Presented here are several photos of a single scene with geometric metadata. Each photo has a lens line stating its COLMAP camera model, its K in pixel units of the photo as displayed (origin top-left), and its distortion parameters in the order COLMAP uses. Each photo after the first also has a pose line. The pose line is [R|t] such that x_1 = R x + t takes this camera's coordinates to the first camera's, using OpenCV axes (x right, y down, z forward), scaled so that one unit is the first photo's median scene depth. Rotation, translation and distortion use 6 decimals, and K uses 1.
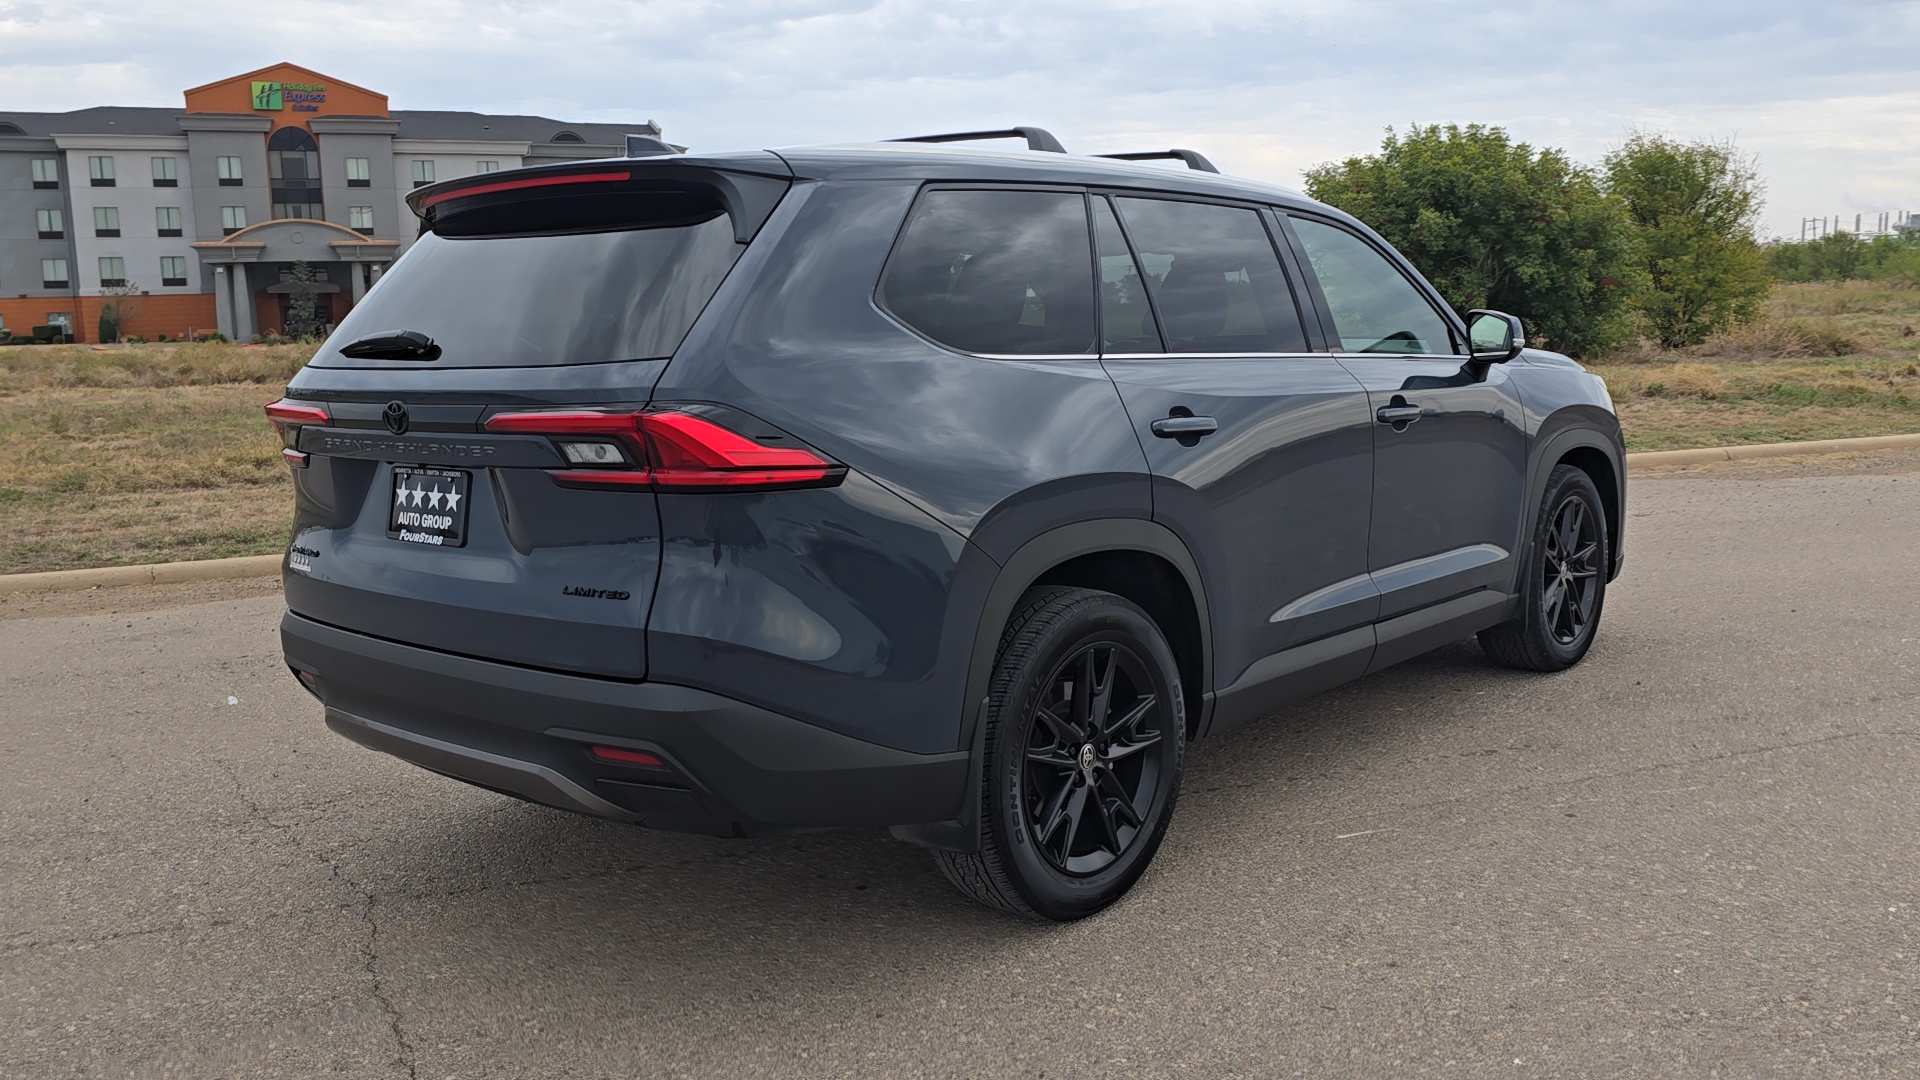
lens RADIAL K [[1608.2, 0, 948.7], [0, 1608.2, 543.2], [0, 0, 1]] dist [-0.013923, 0.012482]
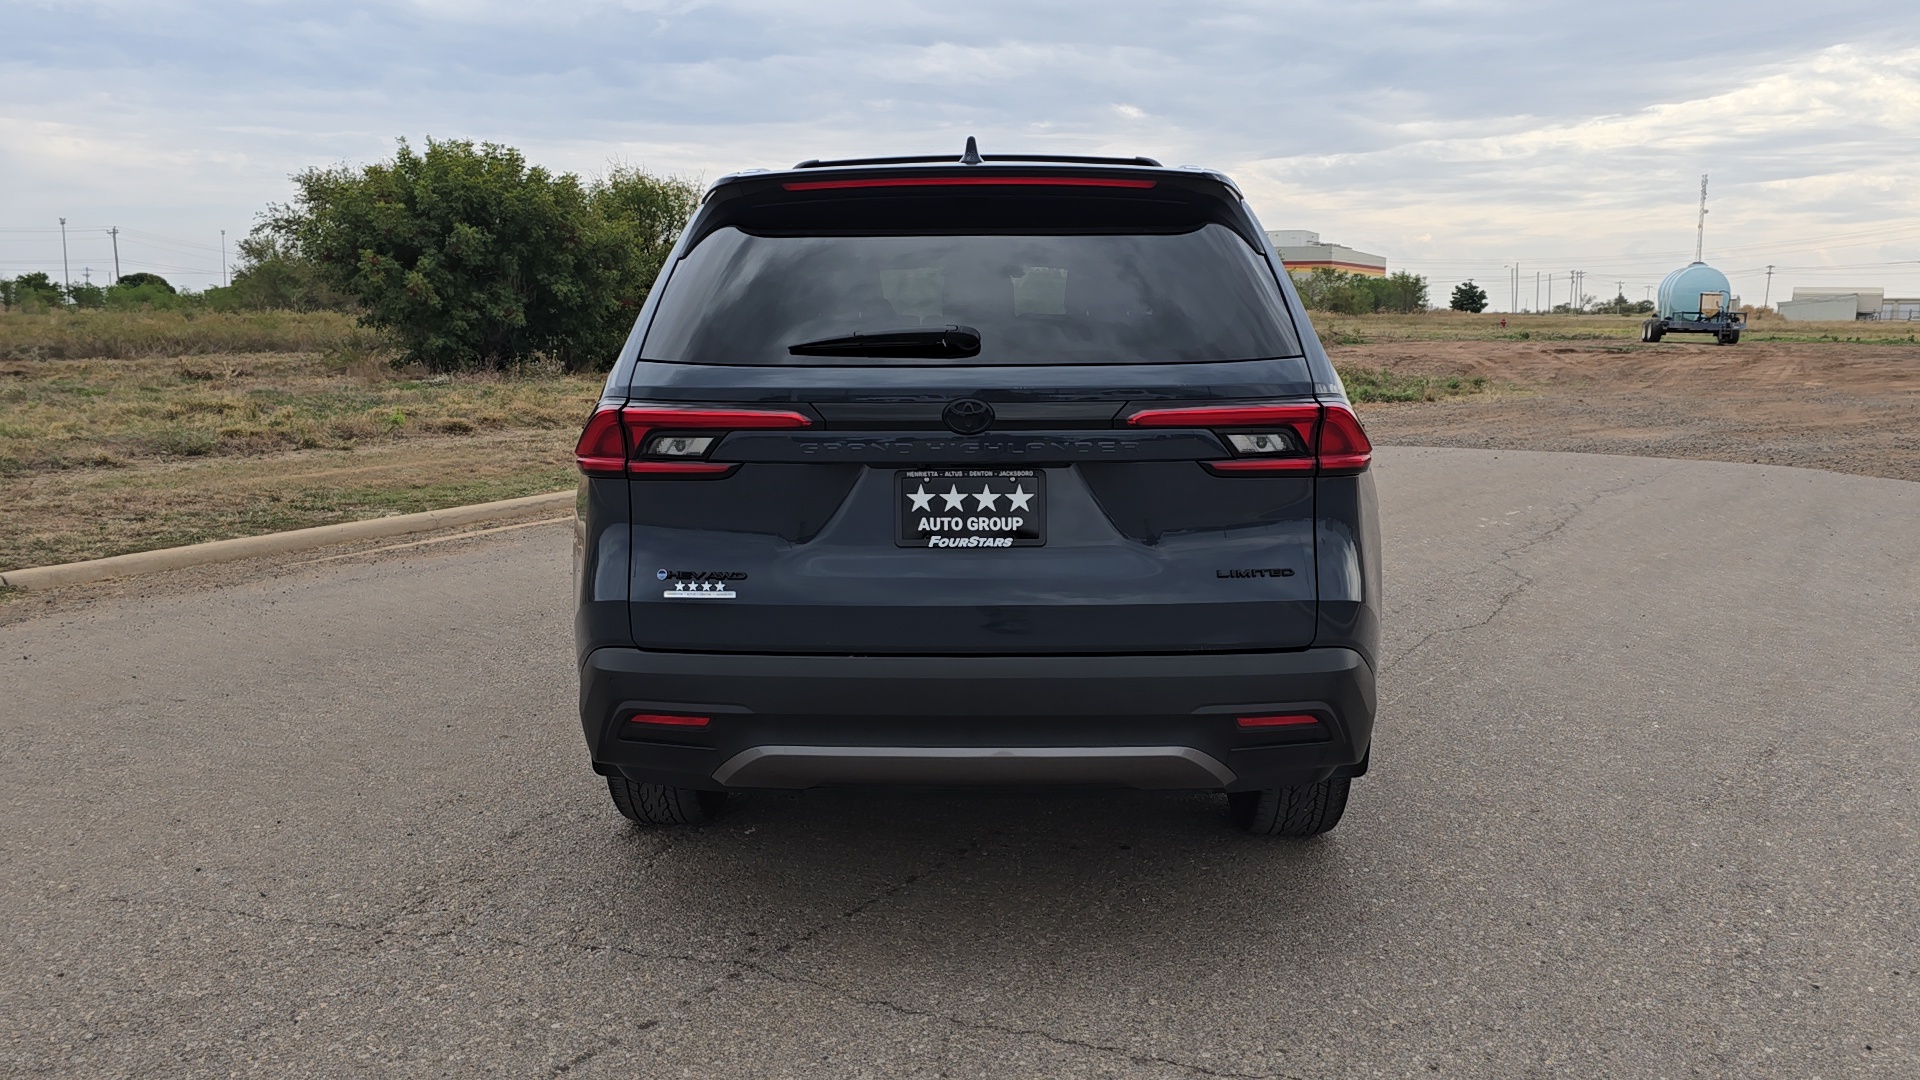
lens RADIAL K [[1608.2, 0, 954.6], [0, 1608.2, 544.4], [0, 0, 1]] dist [-0.013923, 0.012482]
pose [[0.757897, -0.067319, 0.648891, -0.675912], [0.073089, 0.997161, 0.018083, -0.014122], [-0.648267, 0.033722, 0.760666, 0.195626]]
